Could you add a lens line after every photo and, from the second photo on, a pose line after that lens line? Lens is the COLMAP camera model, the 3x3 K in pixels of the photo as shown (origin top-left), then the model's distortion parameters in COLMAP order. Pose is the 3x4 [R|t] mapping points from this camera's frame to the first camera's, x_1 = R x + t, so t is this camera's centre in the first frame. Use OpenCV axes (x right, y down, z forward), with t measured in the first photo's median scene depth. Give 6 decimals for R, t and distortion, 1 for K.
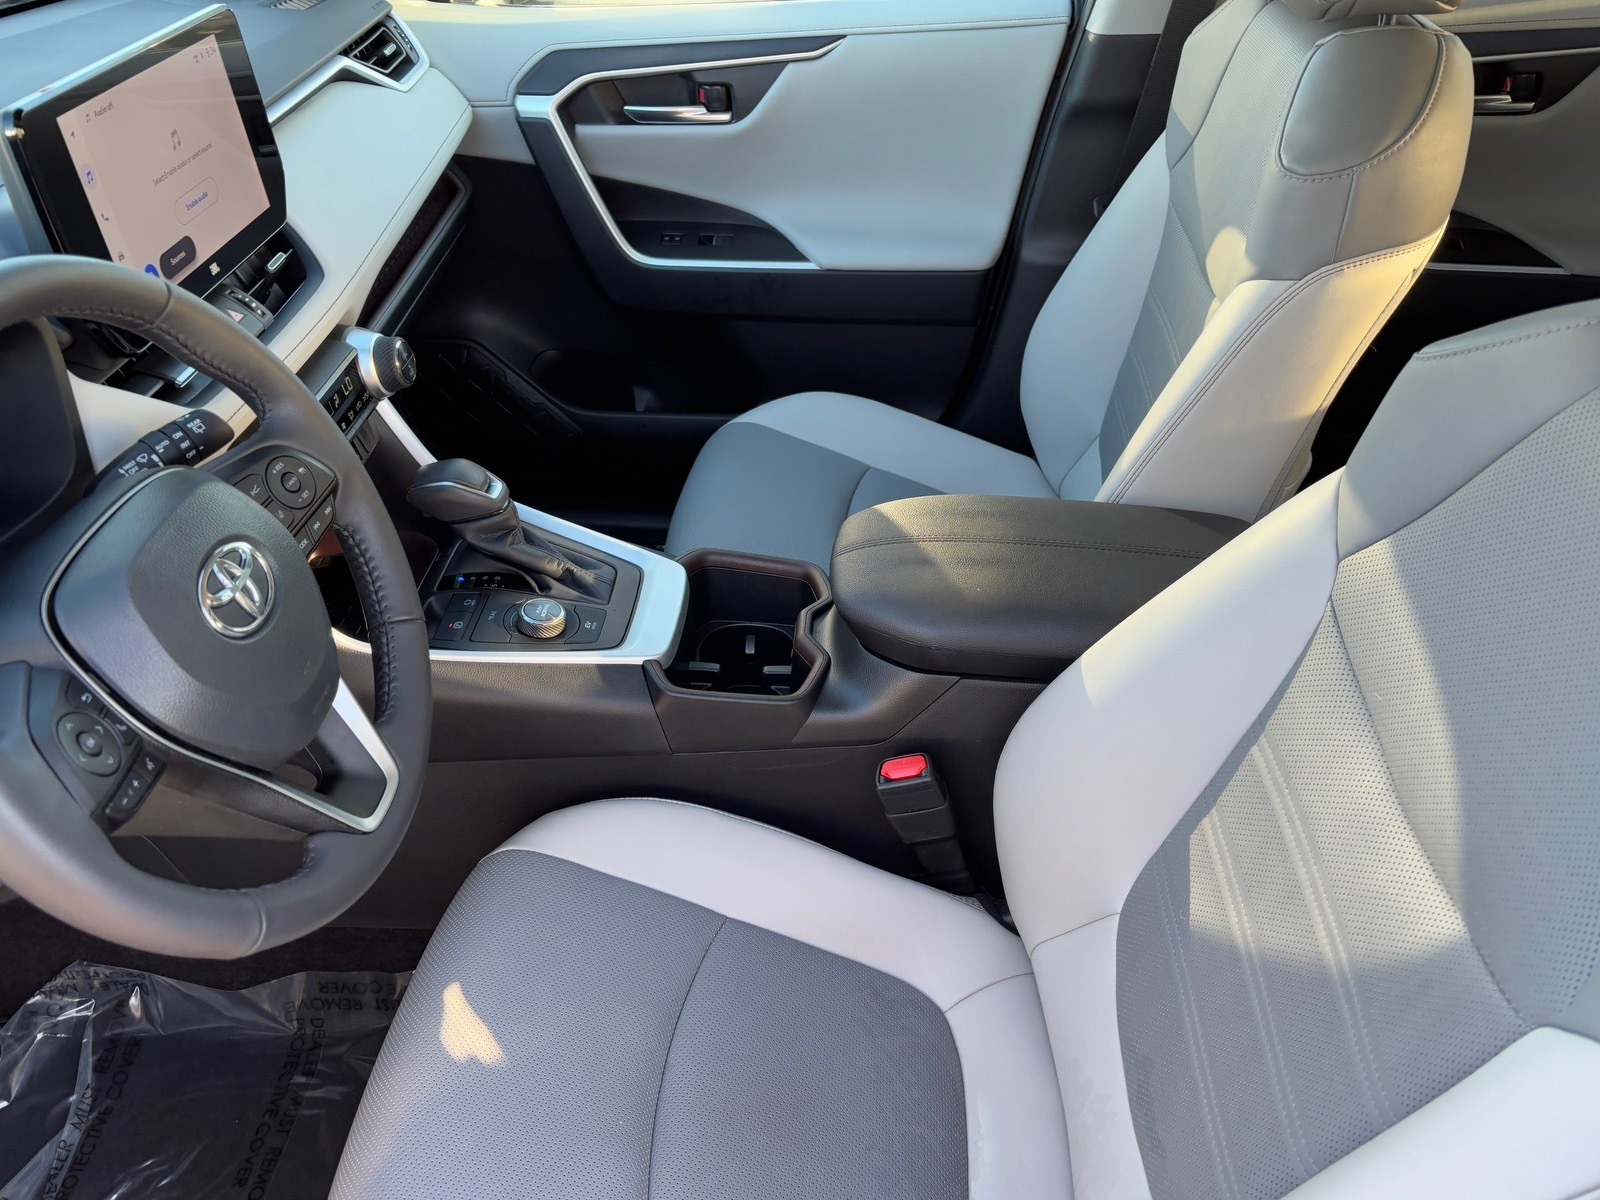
lens RADIAL K [[1317.7, 0, 801.6], [0, 1317.7, 620.3], [0, 0, 1]] dist [0.043205, -0.055617]
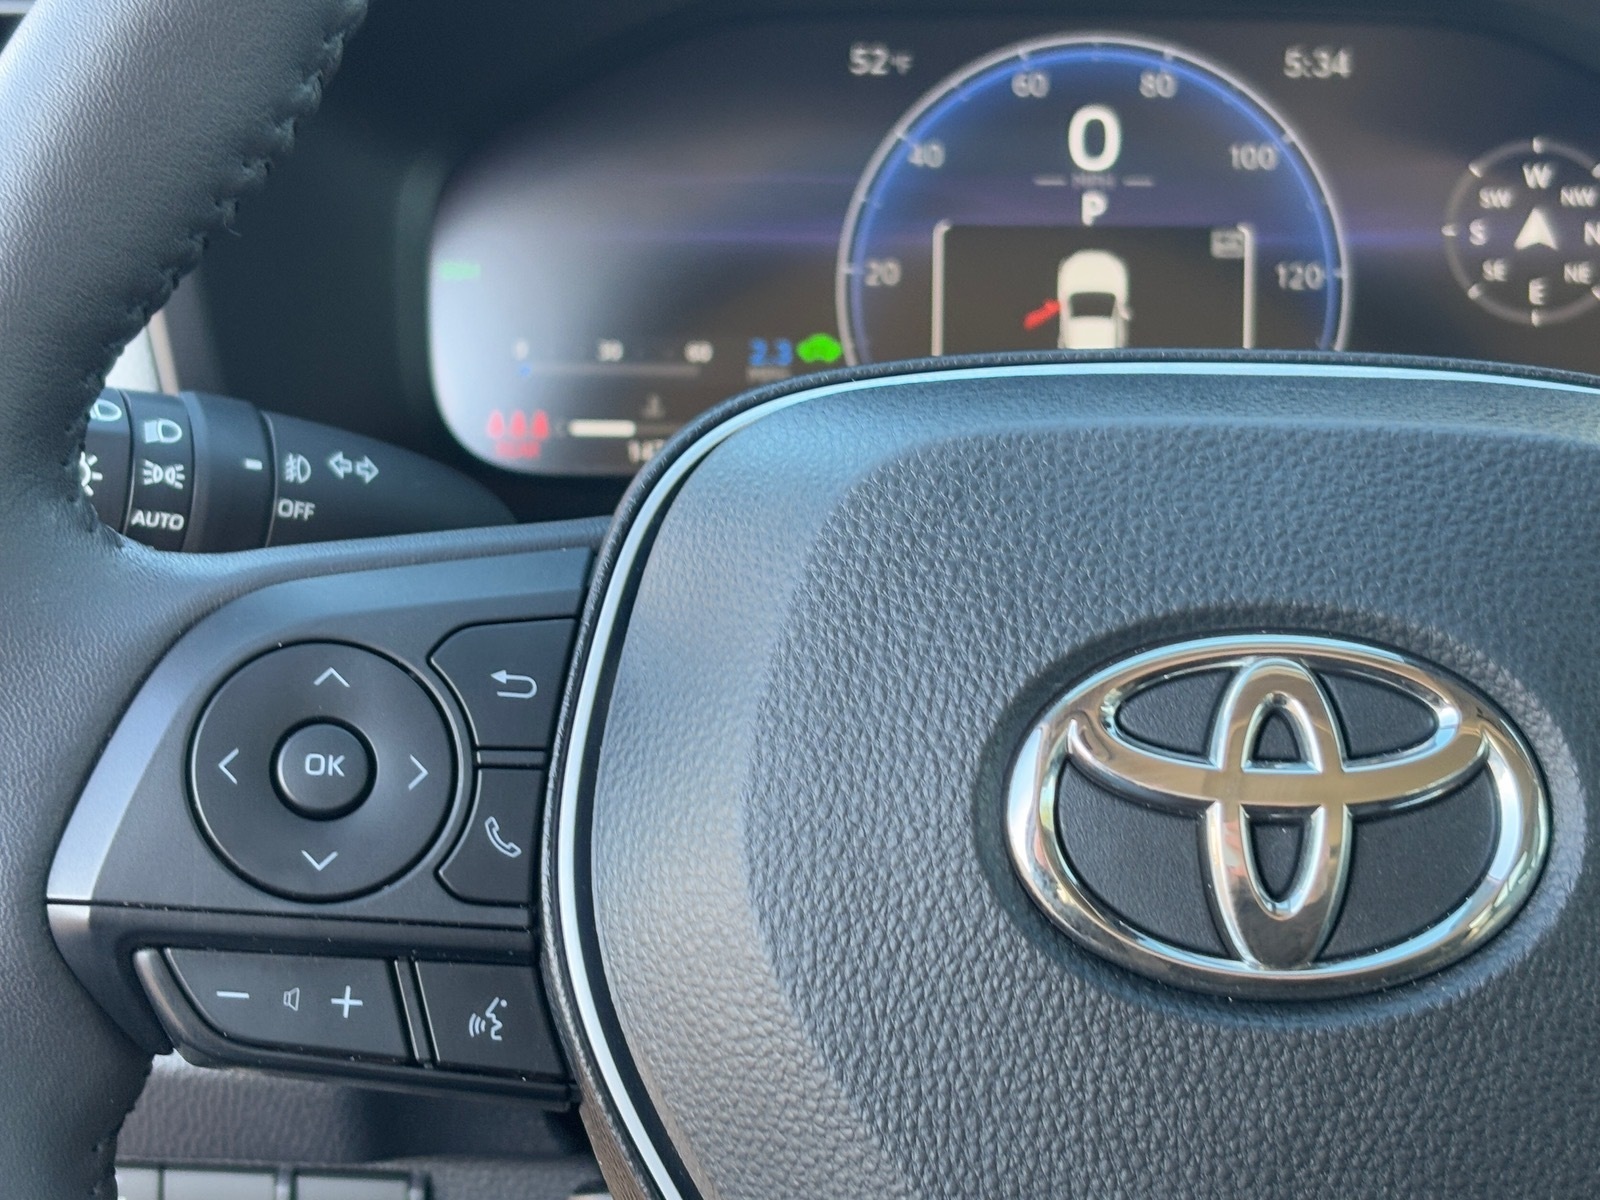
lens RADIAL K [[2954.1, 0, 795.1], [0, 2954.1, 625.3], [0, 0, 1]] dist [0.099004, 0.000000]
pose [[0.055014, 0.355240, -0.933155, 0.022734], [-0.597848, 0.760247, 0.254170, -0.080396], [0.799719, 0.543902, 0.254204, 0.490545]]
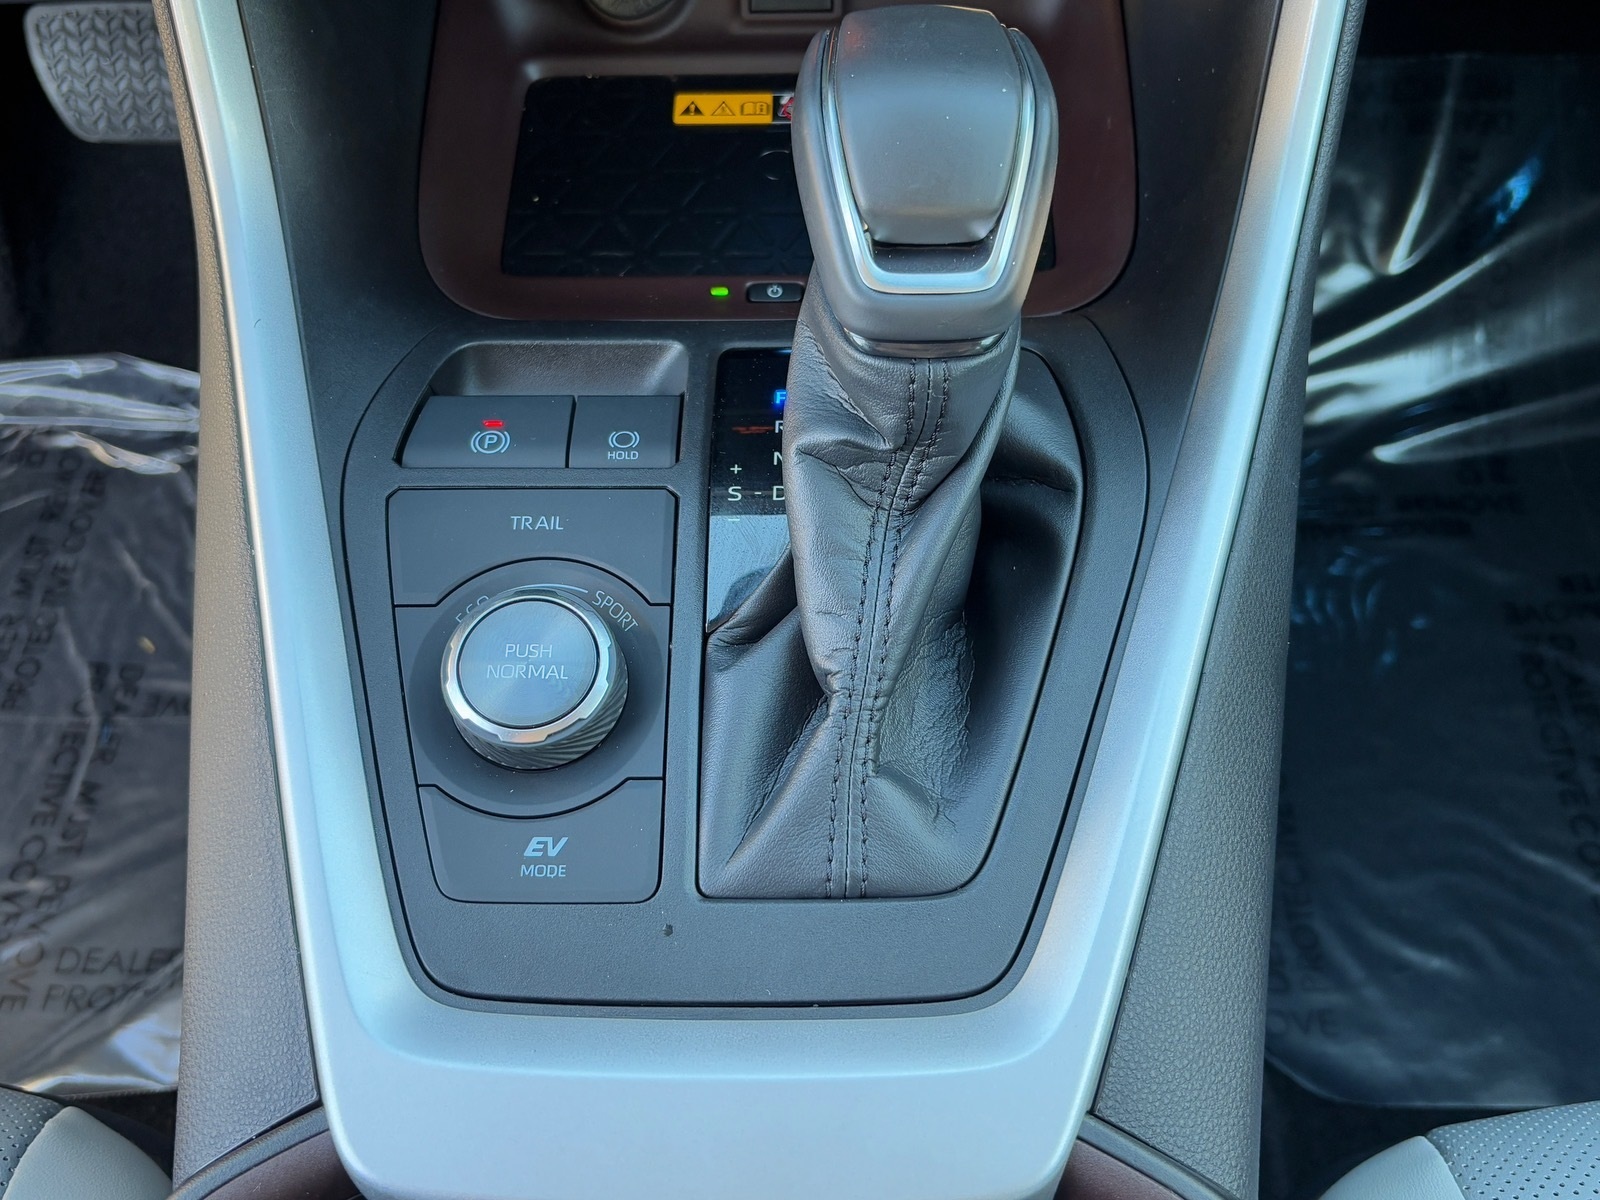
lens RADIAL K [[1555.3, 0, 798.3], [0, 1555.3, 637.7], [0, 0, 1]] dist [-0.004399, 0.000000]
pose [[0.048651, 0.843655, -0.534676, -0.034668], [-0.569966, 0.463046, 0.678769, -0.242567], [0.820227, 0.271724, 0.503382, 0.873223]]
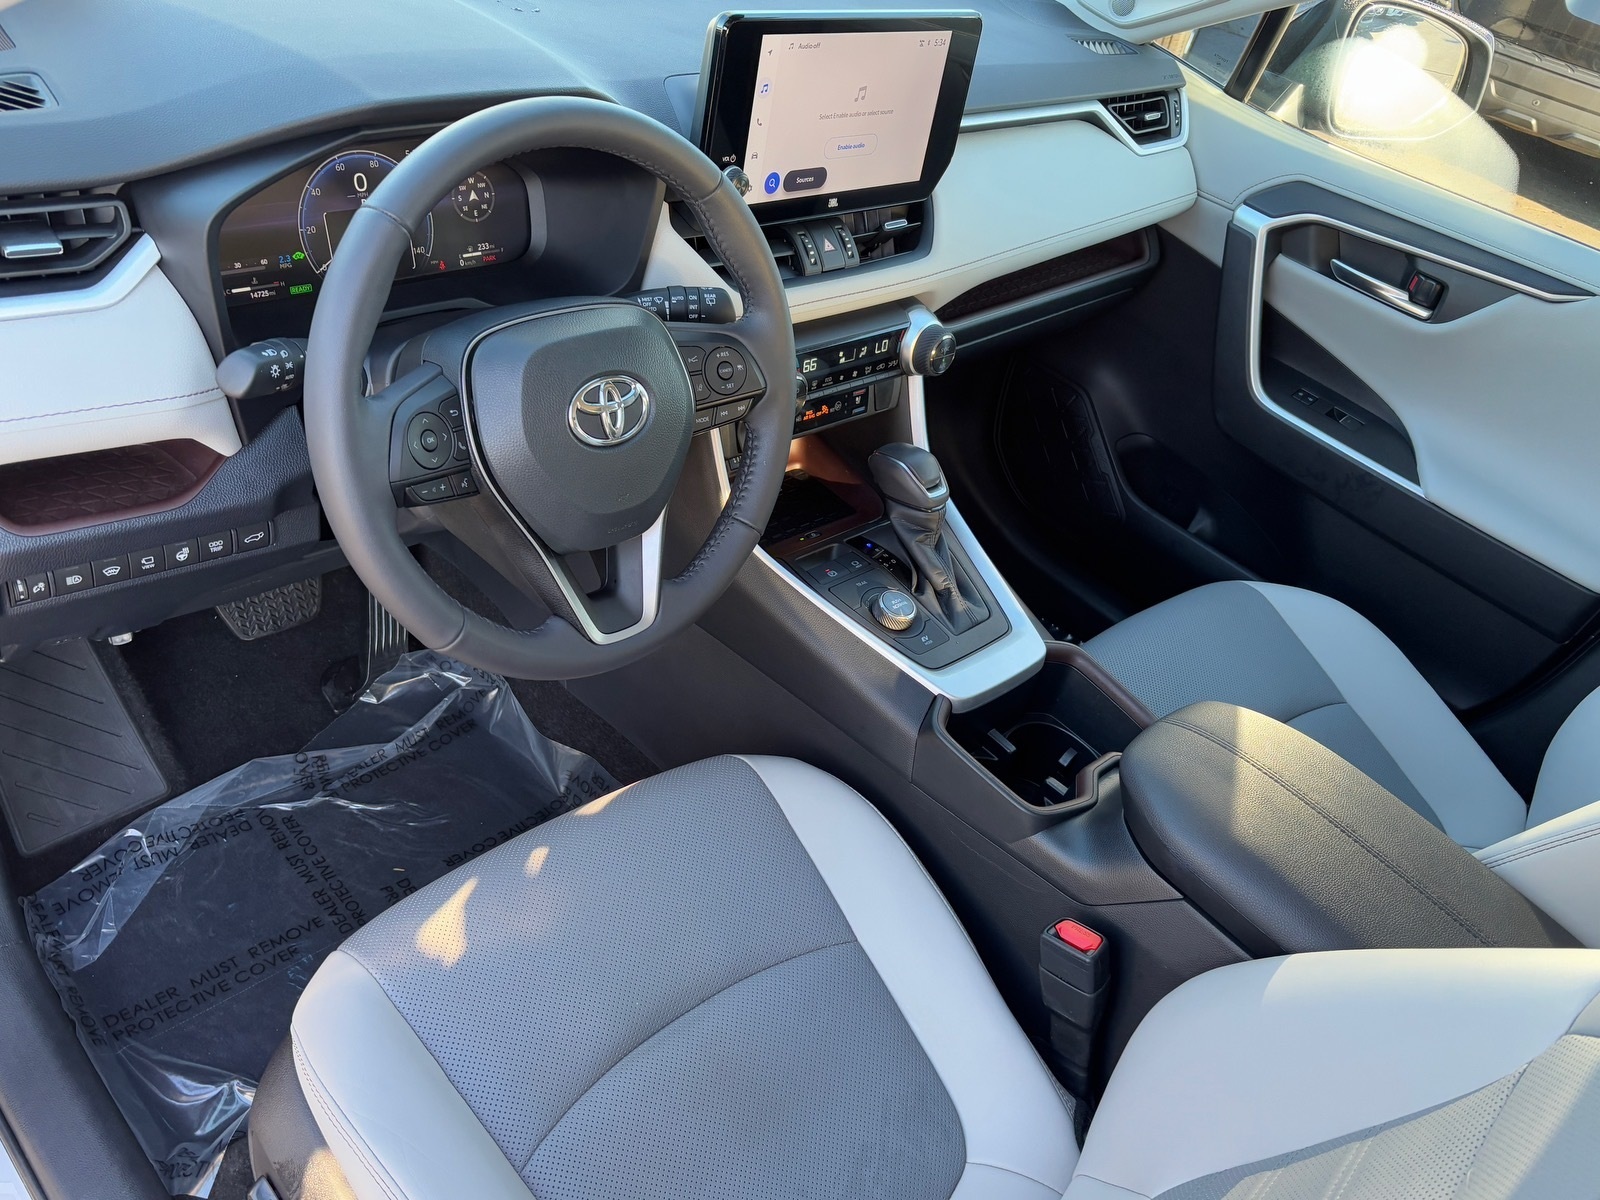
lens RADIAL K [[1317.7, 0, 787.2], [0, 1317.7, 615.5], [0, 0, 1]] dist [0.043205, -0.055617]
pose [[0.721712, 0.543947, -0.428082, 0.197841], [-0.564945, 0.820229, 0.089780, -0.043813], [0.399960, 0.177048, 0.899270, 0.002557]]
